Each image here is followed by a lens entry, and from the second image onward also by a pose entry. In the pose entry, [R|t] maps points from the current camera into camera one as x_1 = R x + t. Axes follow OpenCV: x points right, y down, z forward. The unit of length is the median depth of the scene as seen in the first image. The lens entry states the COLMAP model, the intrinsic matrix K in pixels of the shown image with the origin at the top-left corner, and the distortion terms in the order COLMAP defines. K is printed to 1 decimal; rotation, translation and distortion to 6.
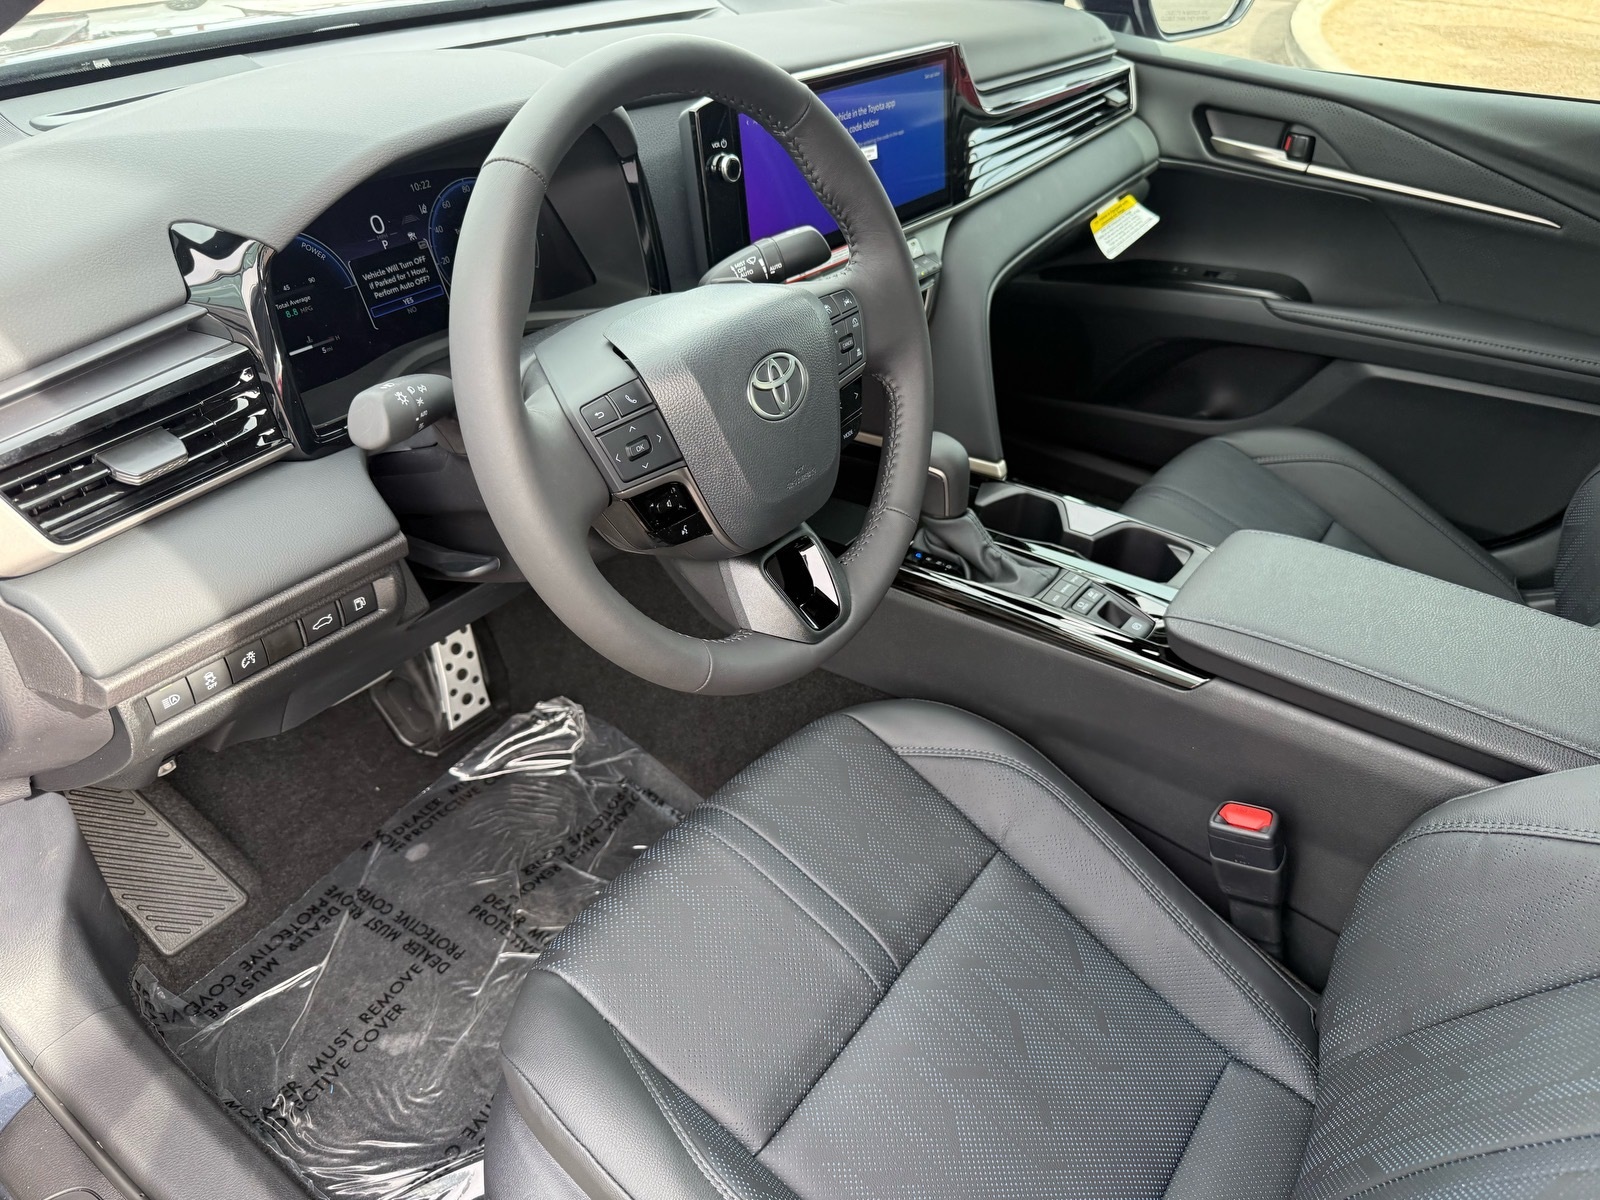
lens RADIAL K [[1154.0, 0, 814.8], [0, 1154.0, 606.6], [0, 0, 1]] dist [0.059389, -0.109364]
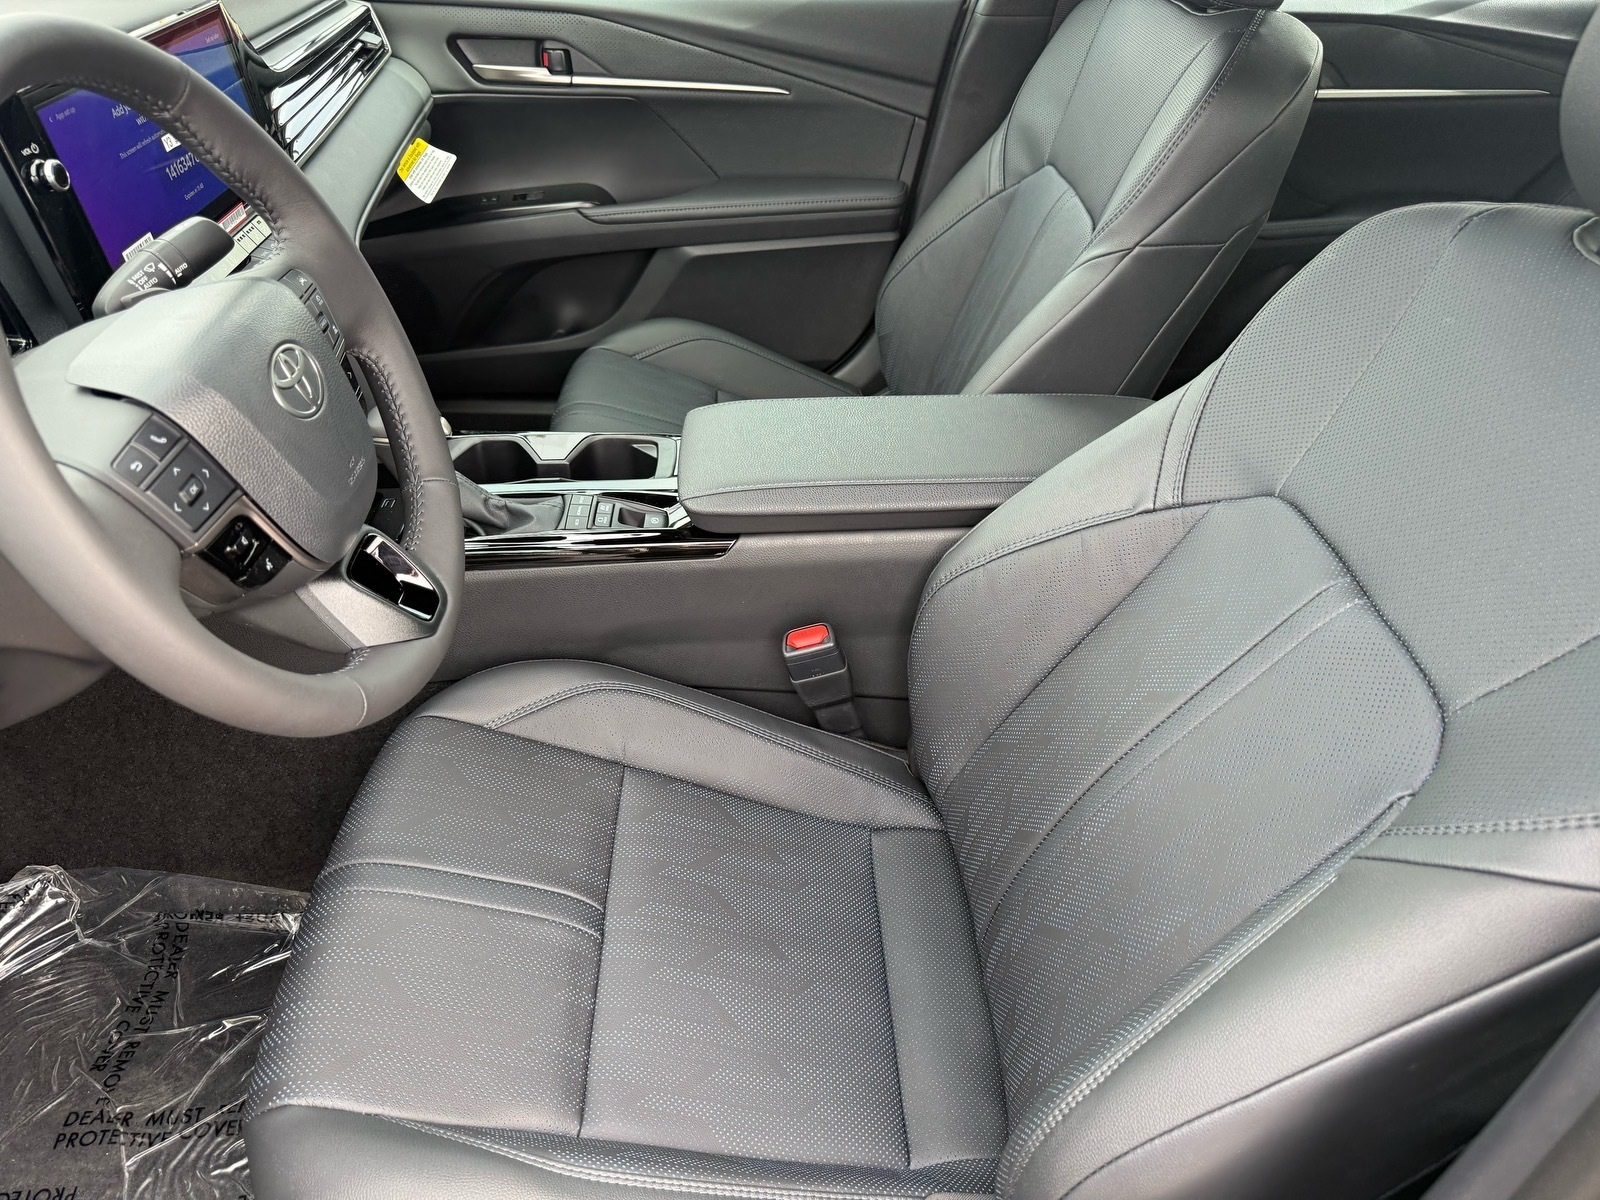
lens RADIAL K [[1154.0, 0, 814.8], [0, 1154.0, 606.6], [0, 0, 1]] dist [0.059389, -0.109364]
pose [[0.775603, -0.382106, 0.502429, -0.181251], [0.360807, 0.921484, 0.143824, -0.009912], [-0.517936, 0.069730, 0.852573, 0.019601]]
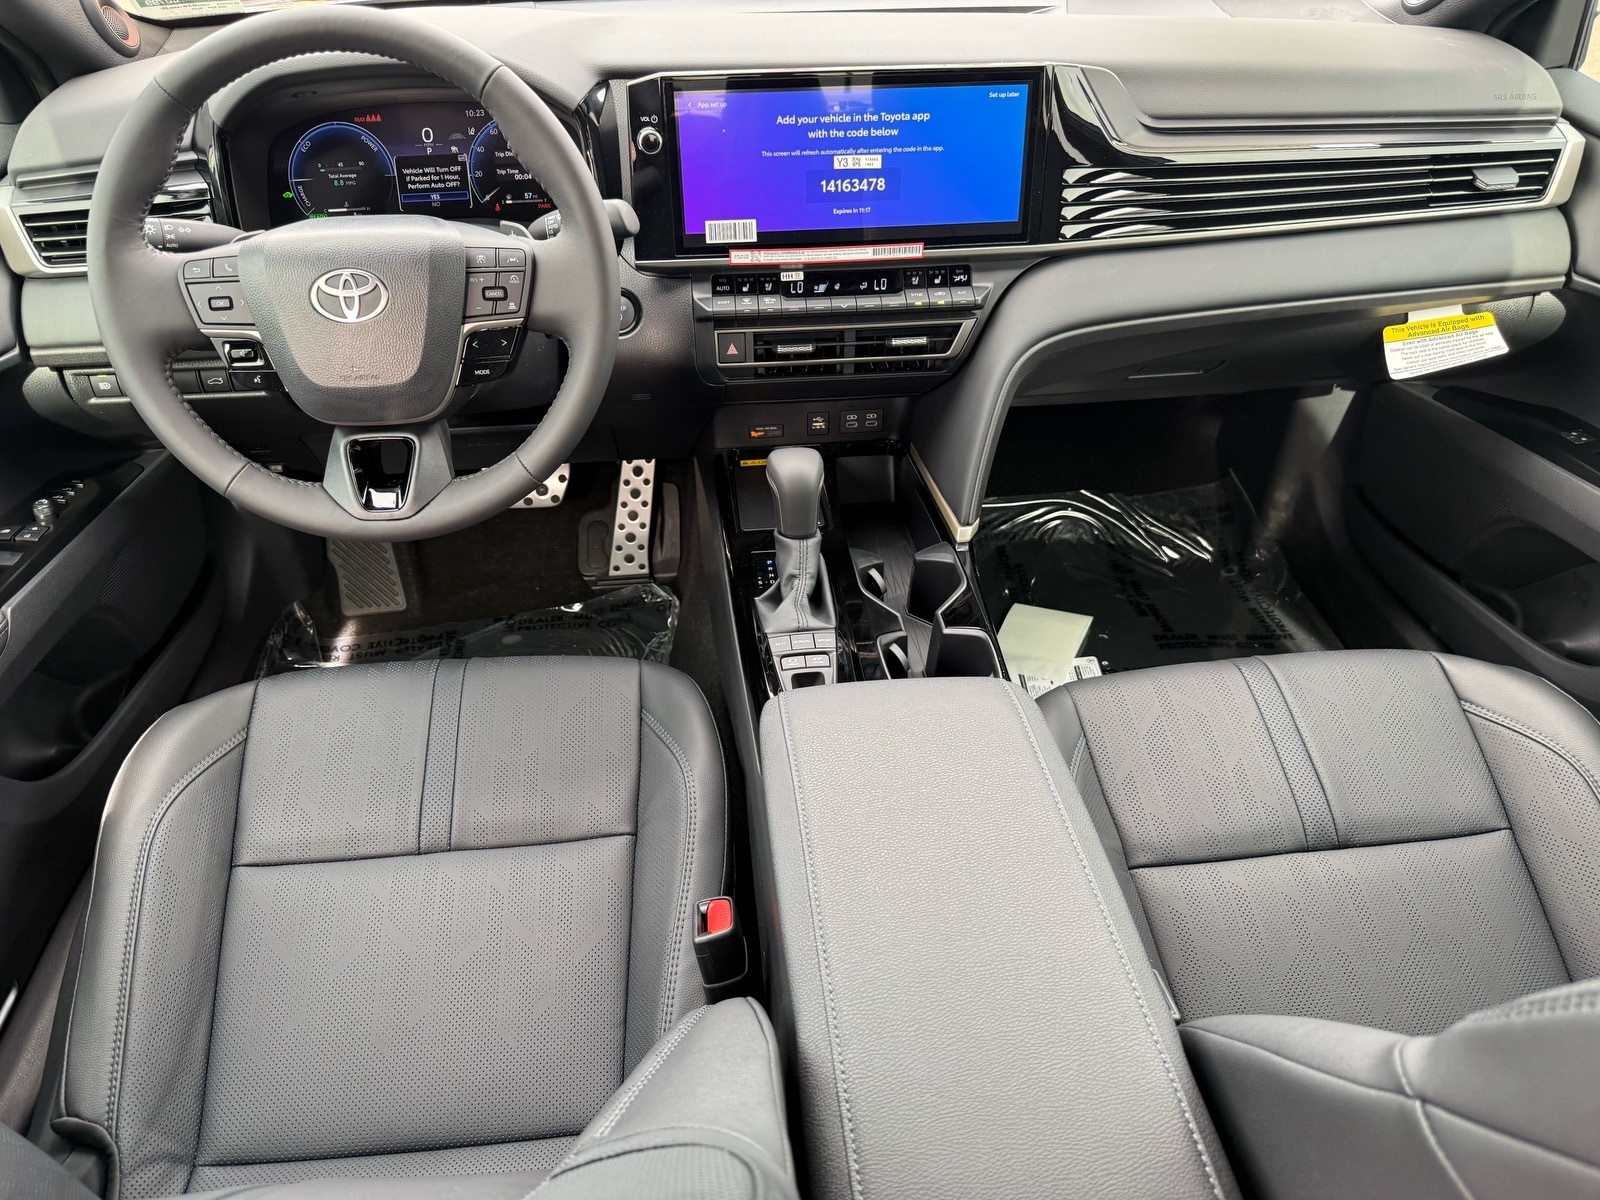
lens RADIAL K [[1154.0, 0, 814.8], [0, 1154.0, 606.6], [0, 0, 1]] dist [0.059389, -0.109364]
pose [[0.656920, 0.411545, -0.631733, 0.794969], [-0.405531, 0.899229, 0.164106, -0.197904], [0.635610, 0.148383, 0.757616, 0.291439]]
